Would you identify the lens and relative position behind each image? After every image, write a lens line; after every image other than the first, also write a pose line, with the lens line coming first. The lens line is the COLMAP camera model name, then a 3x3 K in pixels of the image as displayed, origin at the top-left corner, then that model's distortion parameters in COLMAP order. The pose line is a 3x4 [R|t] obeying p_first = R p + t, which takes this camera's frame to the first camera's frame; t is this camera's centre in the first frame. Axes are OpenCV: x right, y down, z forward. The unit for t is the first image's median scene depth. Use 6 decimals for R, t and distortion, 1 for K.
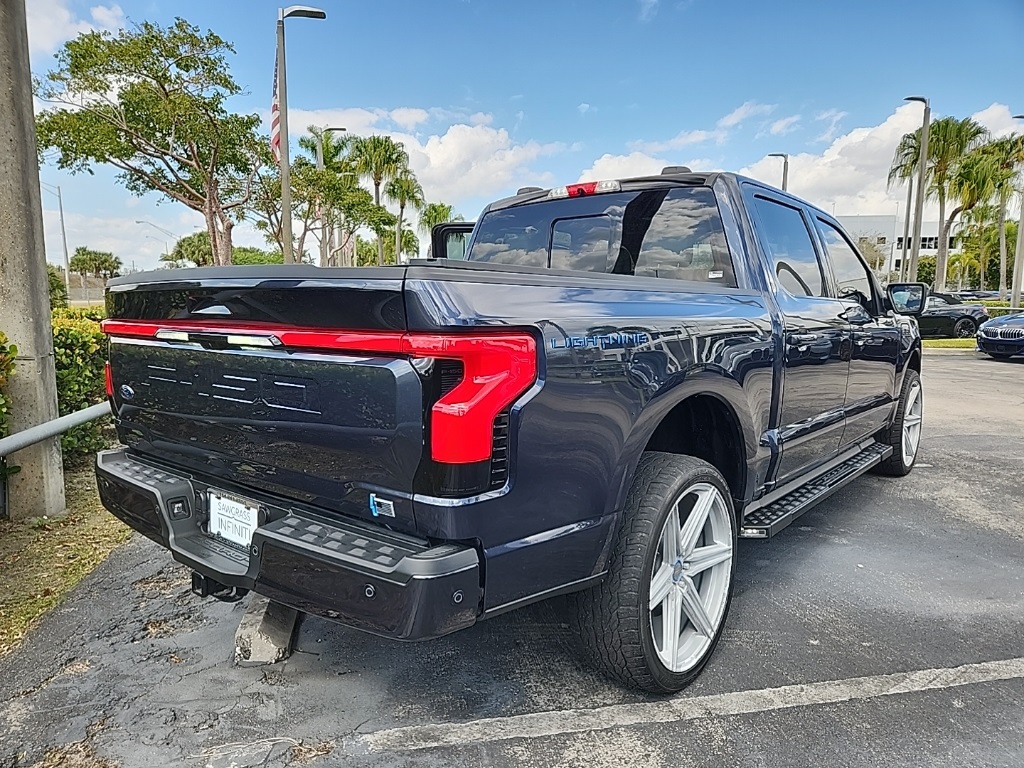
lens RADIAL K [[689.2, 0, 514.4], [0, 689.2, 404.8], [0, 0, 1]] dist [0.066420, -0.061808]
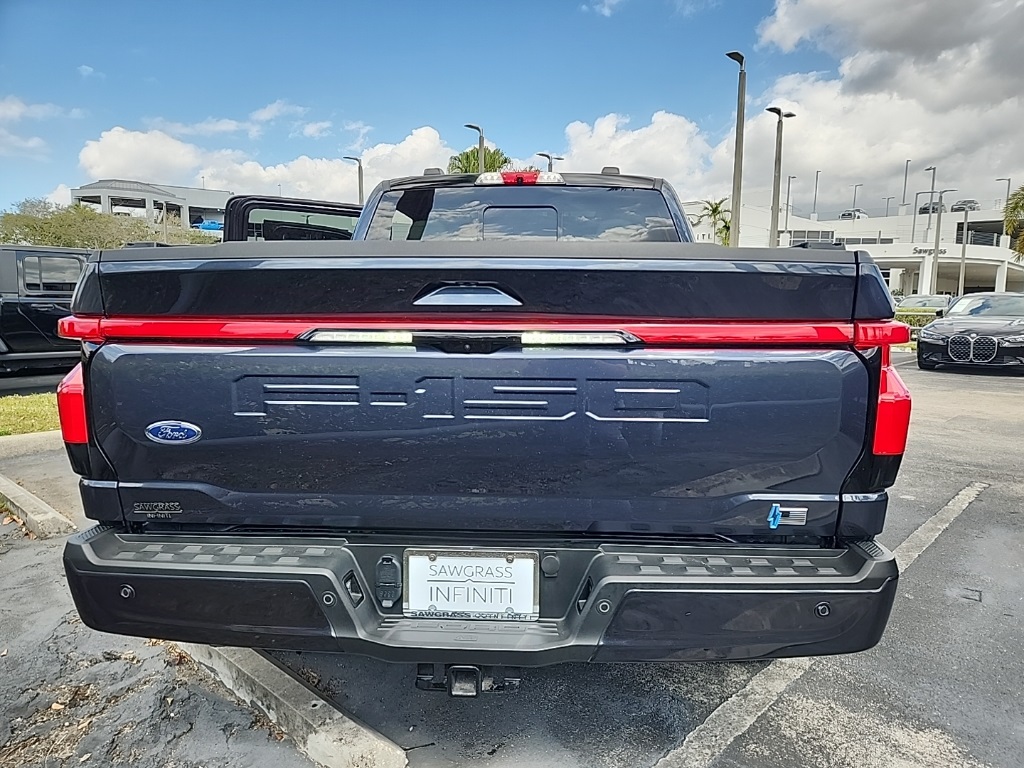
lens RADIAL K [[689.2, 0, 523.8], [0, 689.2, 393.7], [0, 0, 1]] dist [0.066420, -0.061808]
pose [[0.801621, -0.072398, 0.593433, -0.488437], [0.079697, 0.996722, 0.013943, -0.025350], [-0.592497, 0.036118, 0.804762, 0.232214]]
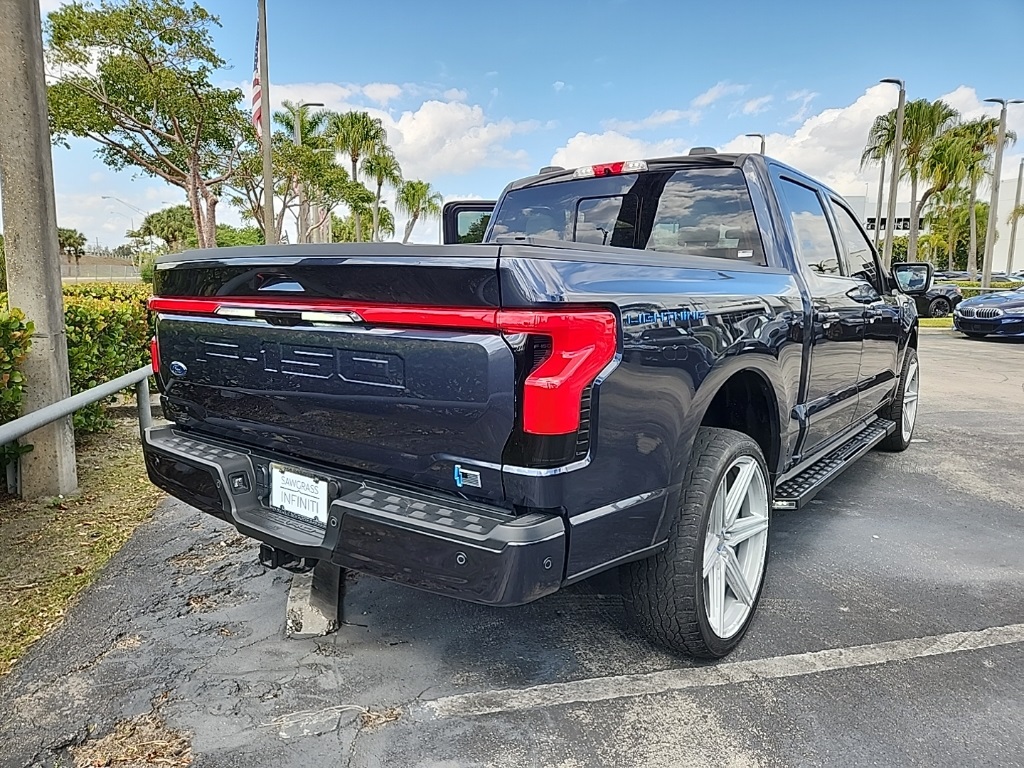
lens RADIAL K [[689.2, 0, 511.5], [0, 689.2, 393.2], [0, 0, 1]] dist [0.066420, -0.061808]
pose [[0.999450, -0.002398, 0.033070, -0.078657], [0.001953, 0.999907, 0.013472, 0.003363], [-0.033100, -0.013400, 0.999362, -0.014178]]
